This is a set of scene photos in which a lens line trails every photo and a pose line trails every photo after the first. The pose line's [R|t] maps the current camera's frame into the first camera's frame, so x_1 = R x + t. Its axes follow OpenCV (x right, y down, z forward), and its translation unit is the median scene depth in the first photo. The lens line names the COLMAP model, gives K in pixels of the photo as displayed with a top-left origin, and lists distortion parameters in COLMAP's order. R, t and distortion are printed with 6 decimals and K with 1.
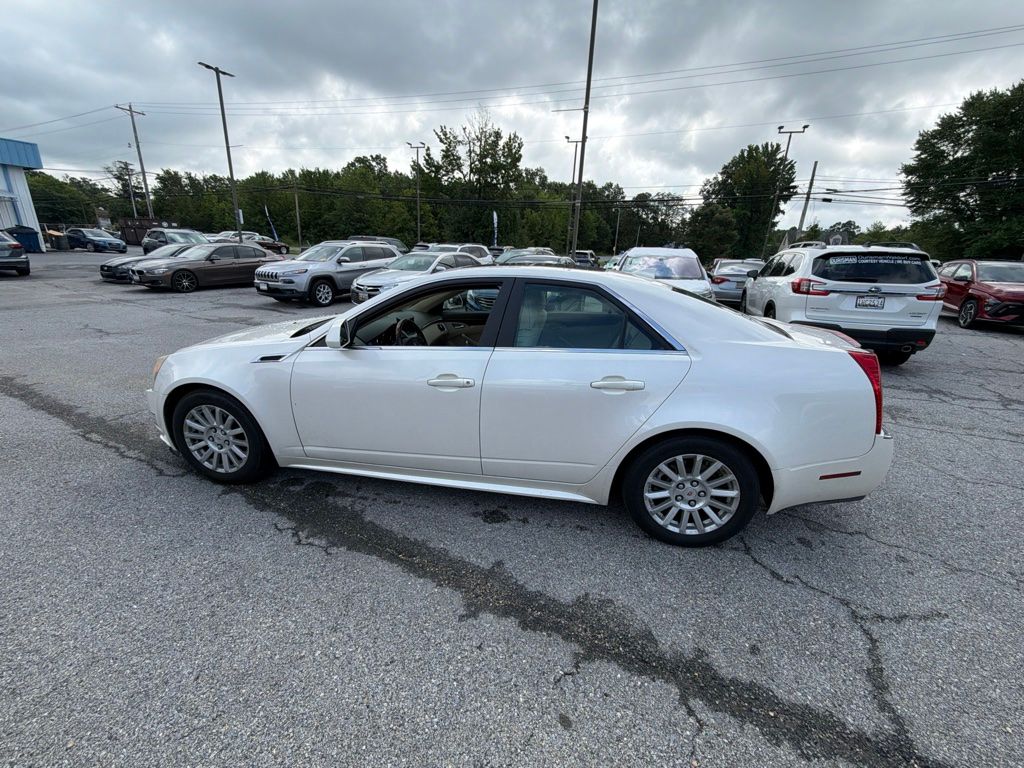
lens RADIAL K [[407.1, 0, 513.6], [0, 407.1, 383.7], [0, 0, 1]] dist [0.001279, -0.000587]
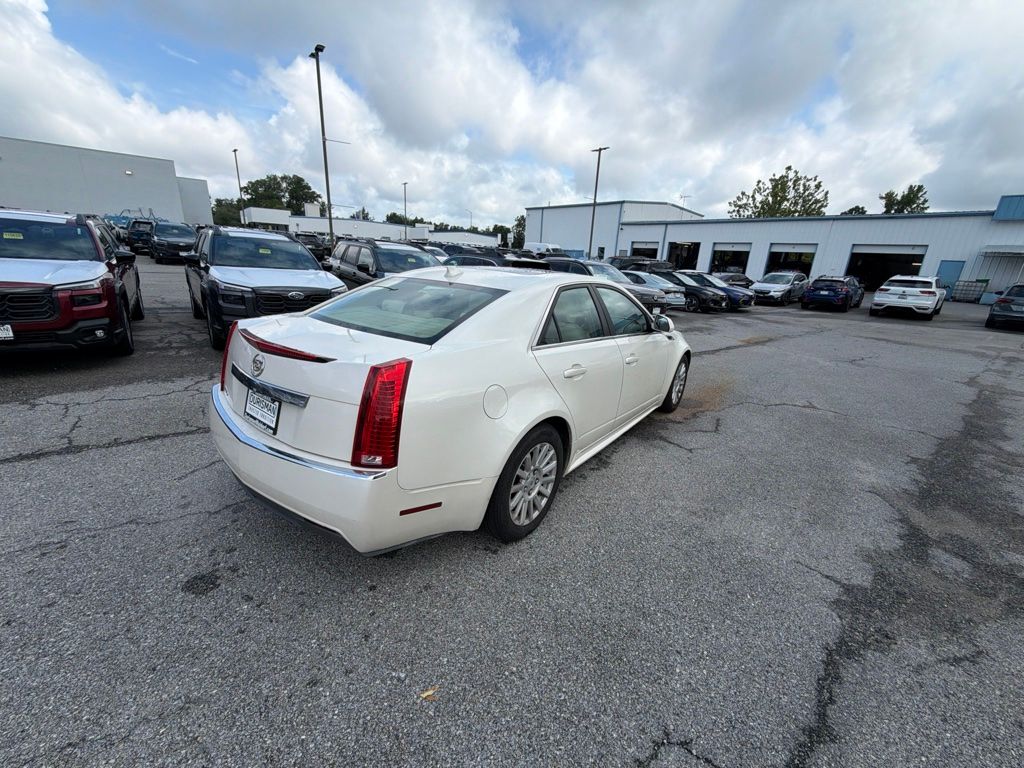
lens RADIAL K [[407.1, 0, 513.6], [0, 407.1, 383.7], [0, 0, 1]] dist [0.001279, -0.000587]
pose [[-0.434907, 0.205557, -0.876700, 0.082143], [-0.343276, 0.862230, 0.372454, -0.031579], [0.832477, 0.462933, -0.304427, 0.107756]]
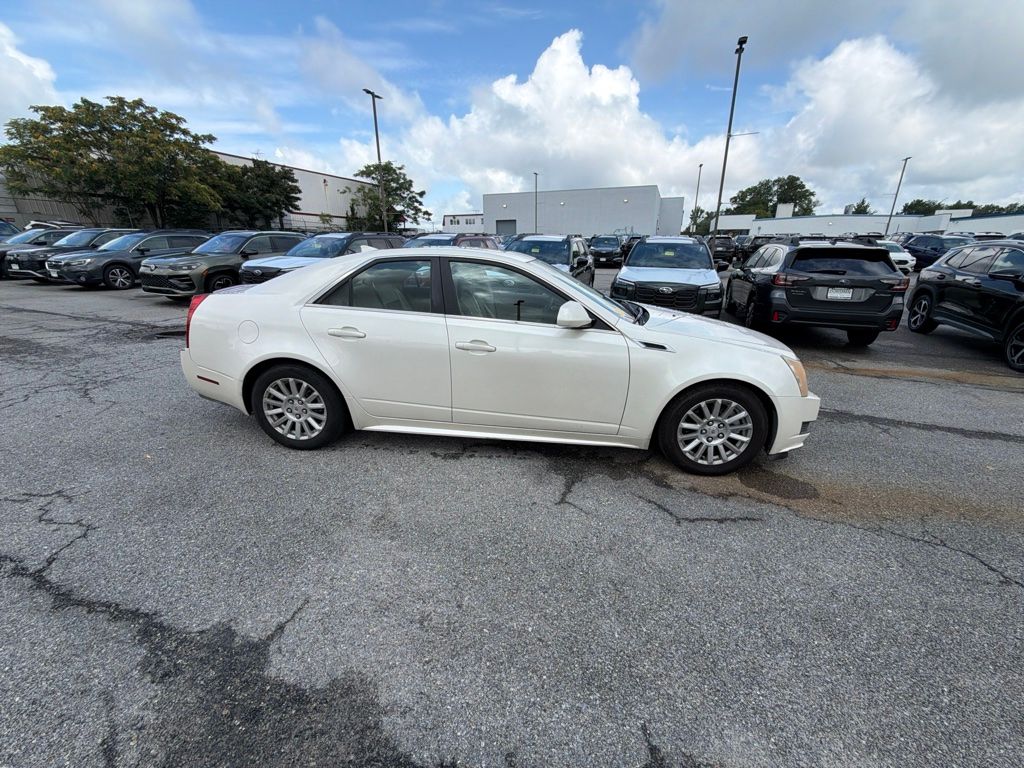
lens RADIAL K [[407.1, 0, 513.6], [0, 407.1, 383.7], [0, 0, 1]] dist [0.001279, -0.000587]
pose [[-0.994680, -0.012733, -0.102222, 0.000291], [-0.070518, 0.807534, 0.585590, -0.049161], [0.075092, 0.589683, -0.804136, 0.159720]]
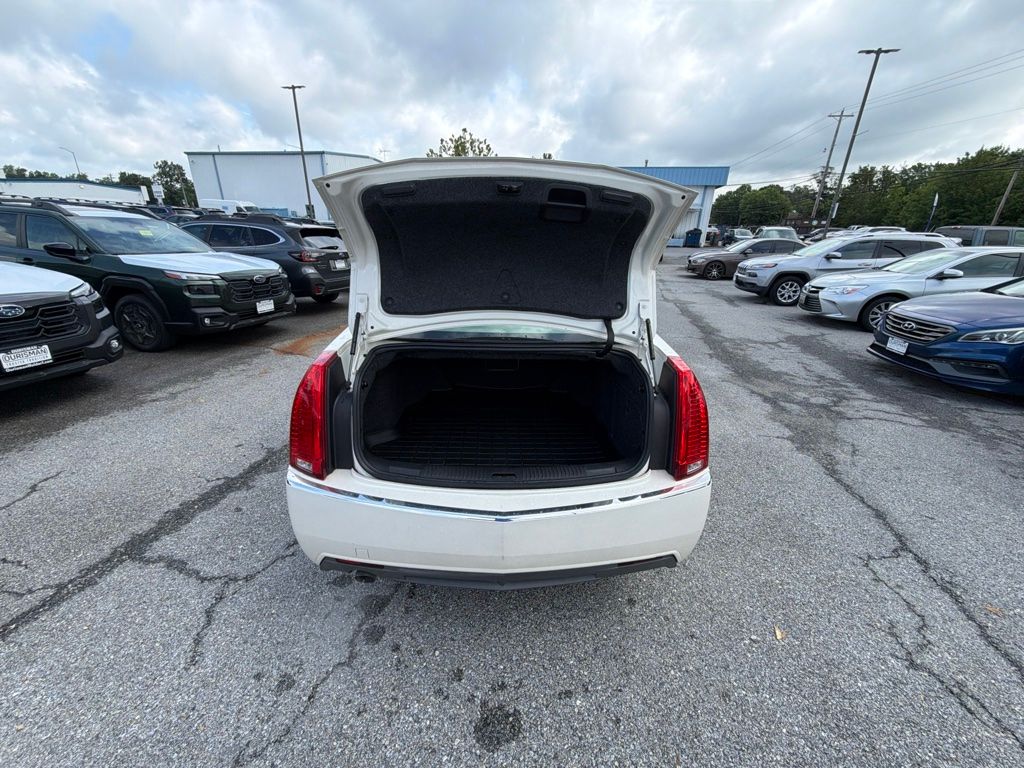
lens RADIAL K [[406.7, 0, 514.5], [0, 406.7, 385.8], [0, 0, 1]] dist [-0.000177, 0.000165]
pose [[0.220719, 0.321822, -0.920714, 0.083637], [-0.314085, 0.917162, 0.245286, -0.016310], [0.923382, 0.235044, 0.303515, 0.057942]]
